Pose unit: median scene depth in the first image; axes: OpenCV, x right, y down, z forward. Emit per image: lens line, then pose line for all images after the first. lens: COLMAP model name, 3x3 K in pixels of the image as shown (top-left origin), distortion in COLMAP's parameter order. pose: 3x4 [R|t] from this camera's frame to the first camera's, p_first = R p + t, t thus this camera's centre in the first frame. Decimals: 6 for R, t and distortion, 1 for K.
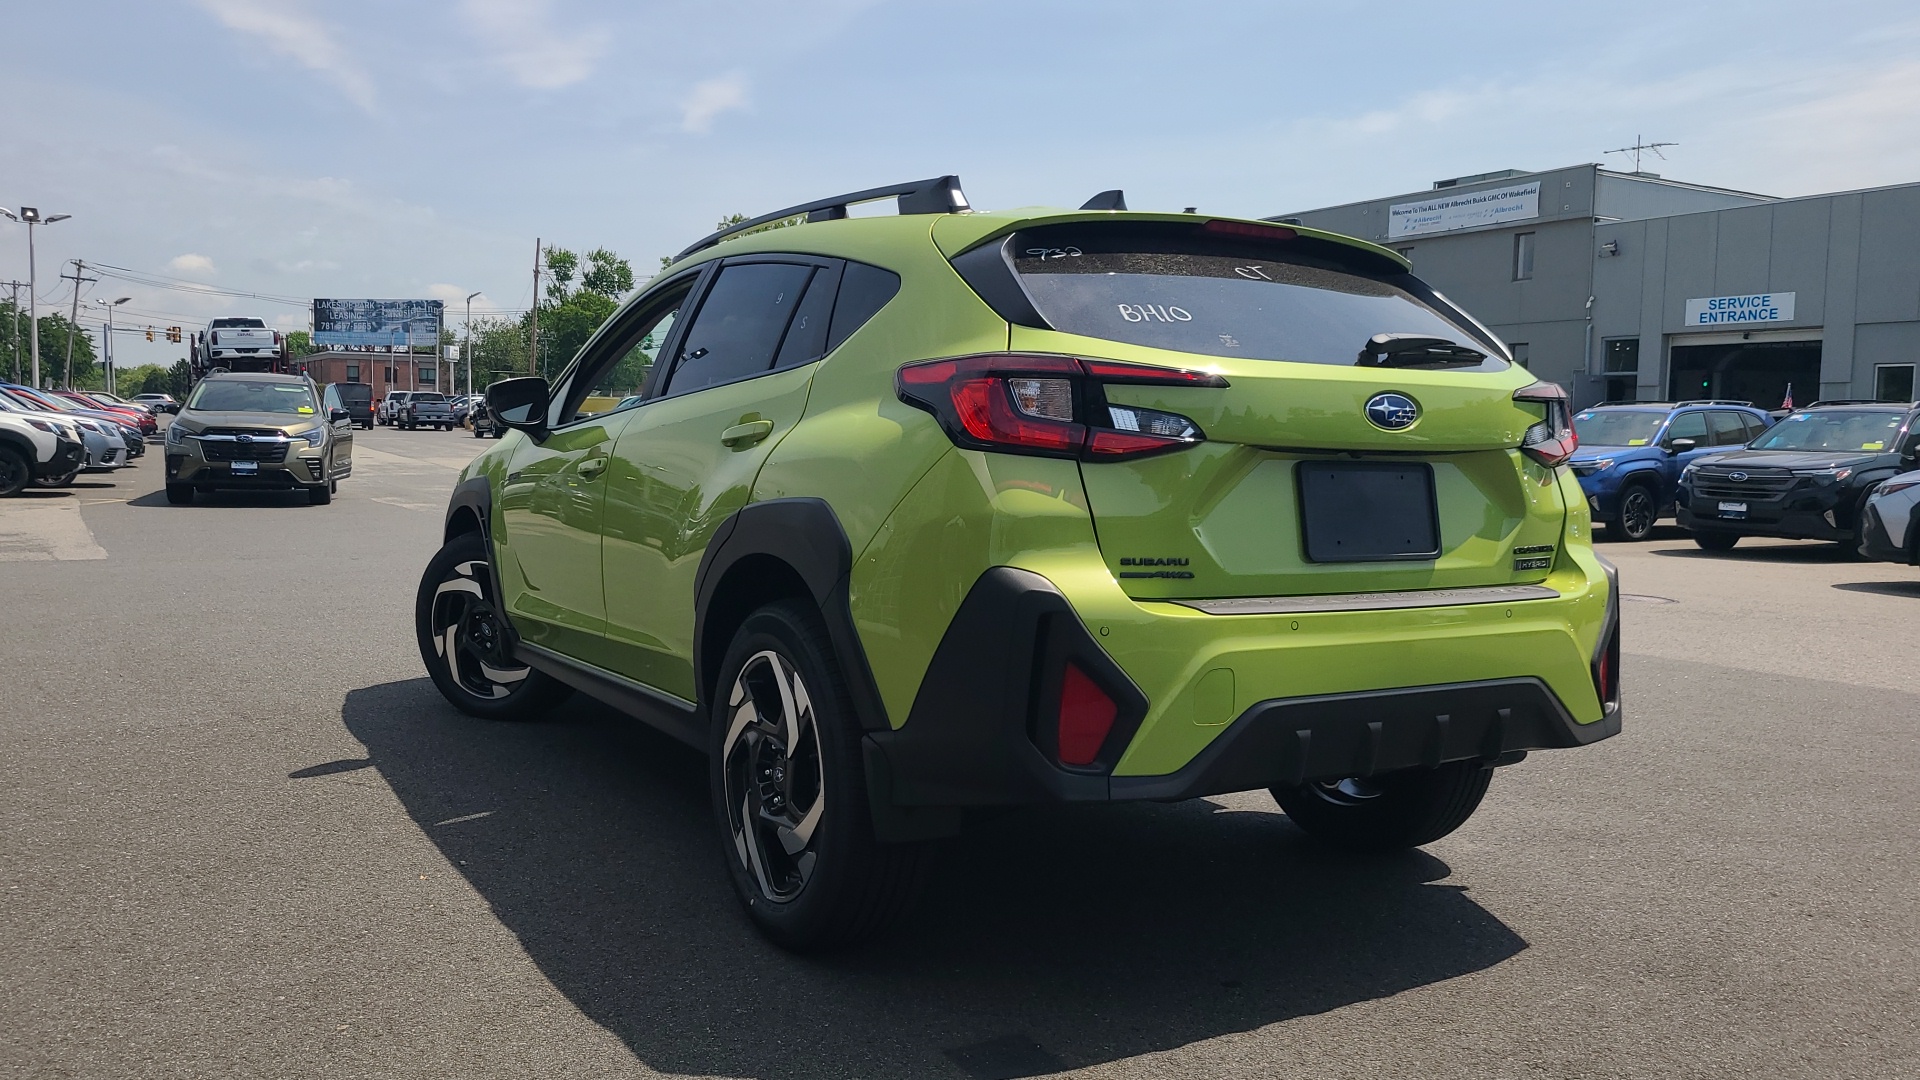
lens RADIAL K [[1460.4, 0, 946.1], [0, 1460.4, 545.7], [0, 0, 1]] dist [0.060026, -0.037682]
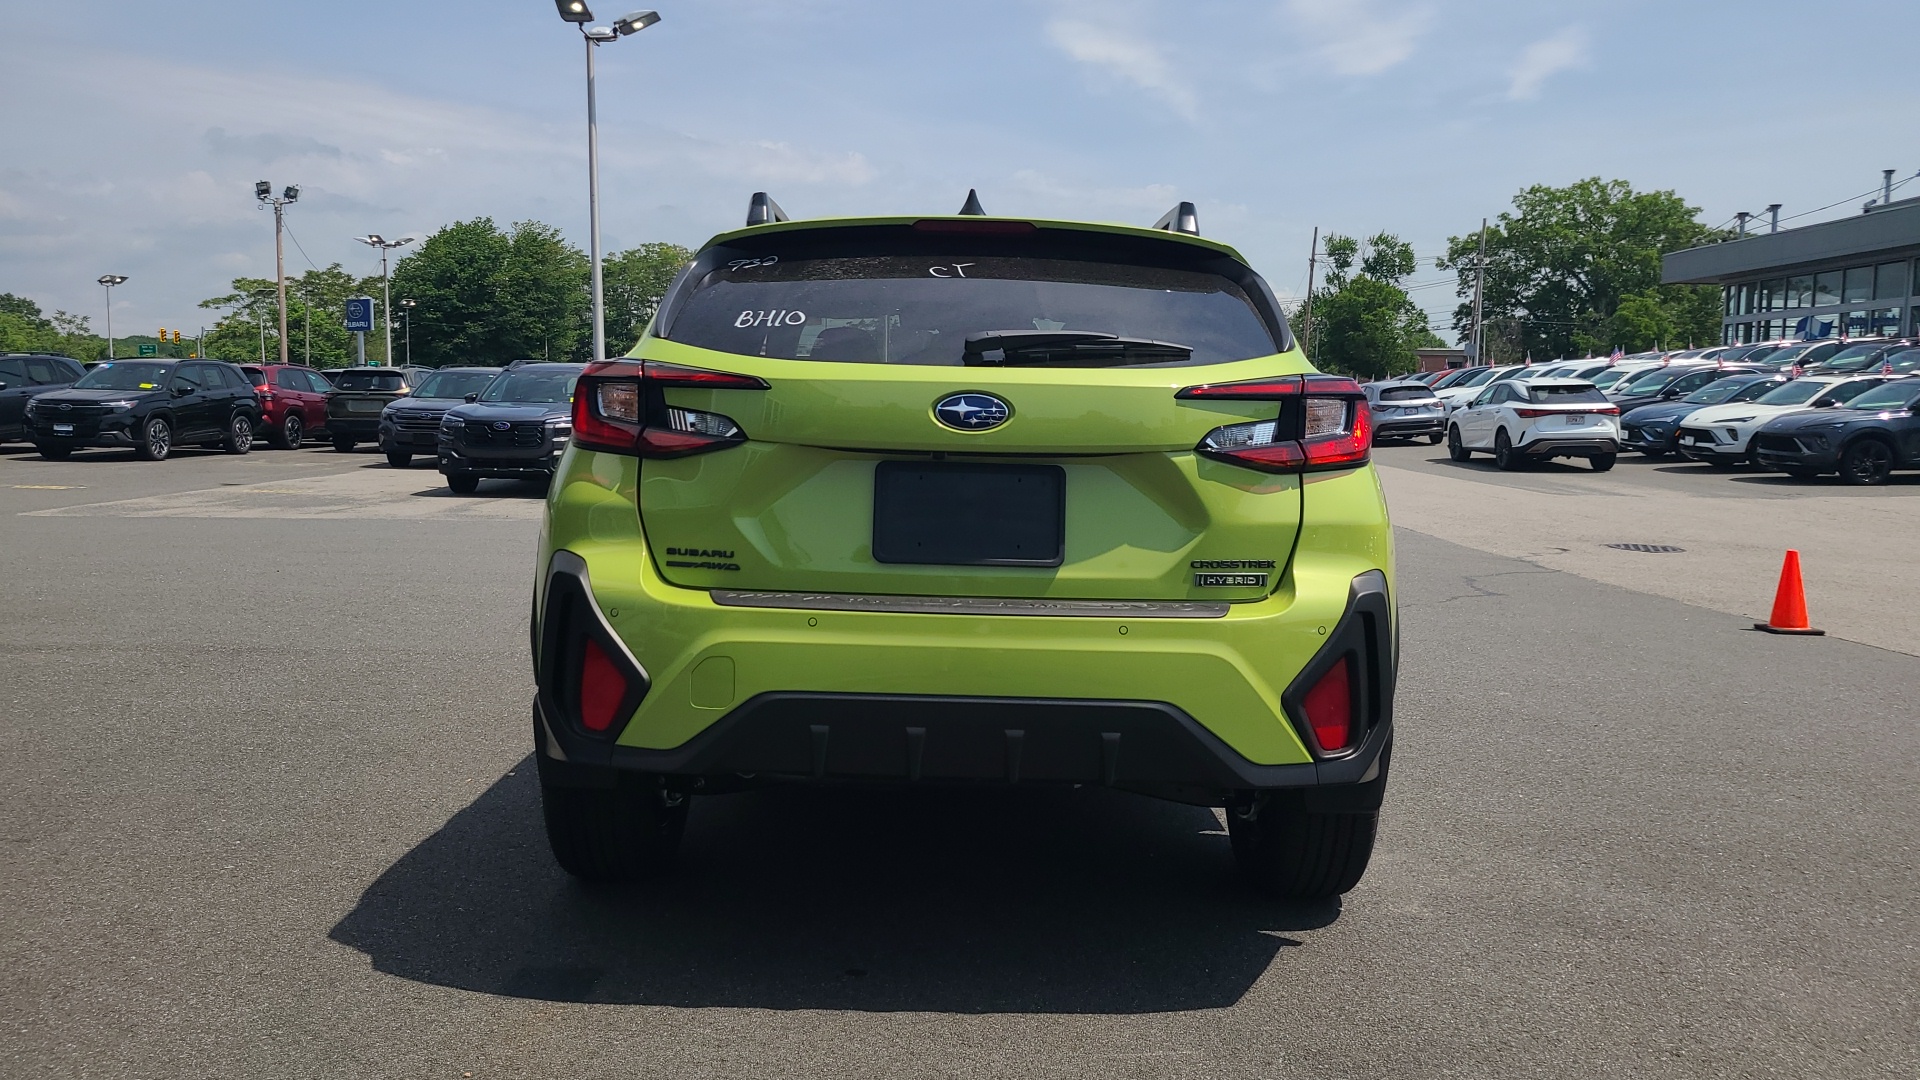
lens RADIAL K [[1455.8, 0, 930.2], [0, 1455.8, 529.4], [0, 0, 1]] dist [0.061654, -0.043184]
pose [[0.854427, 0.040182, -0.518016, 0.717475], [-0.041113, 0.999108, 0.009686, -0.019990], [0.517942, 0.013021, 0.855316, 0.147461]]
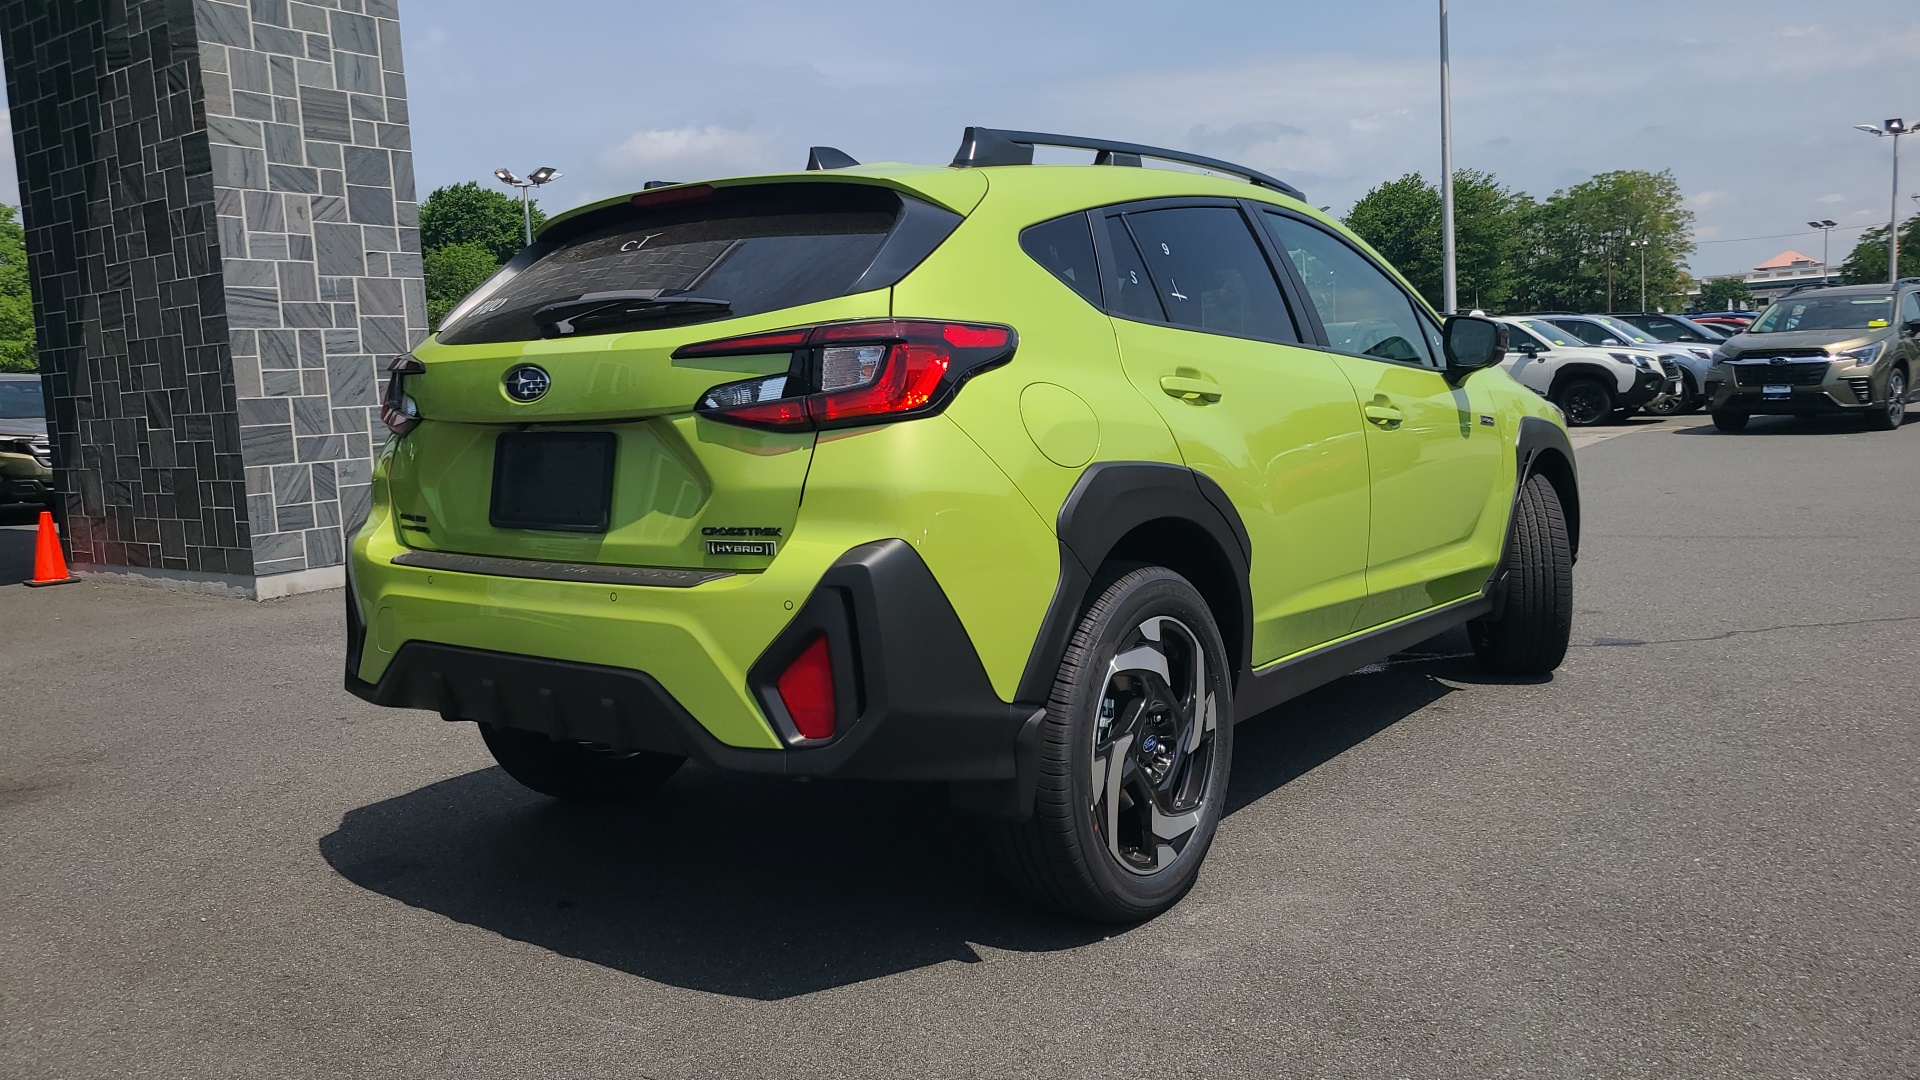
lens RADIAL K [[1443.6, 0, 894.6], [0, 1443.6, 539.6], [0, 0, 1]] dist [0.040430, -0.000329]
pose [[0.354851, 0.064759, -0.932677, 1.225950], [-0.016715, 0.997878, 0.062926, -0.047033], [0.934773, -0.006740, 0.355181, 0.807910]]
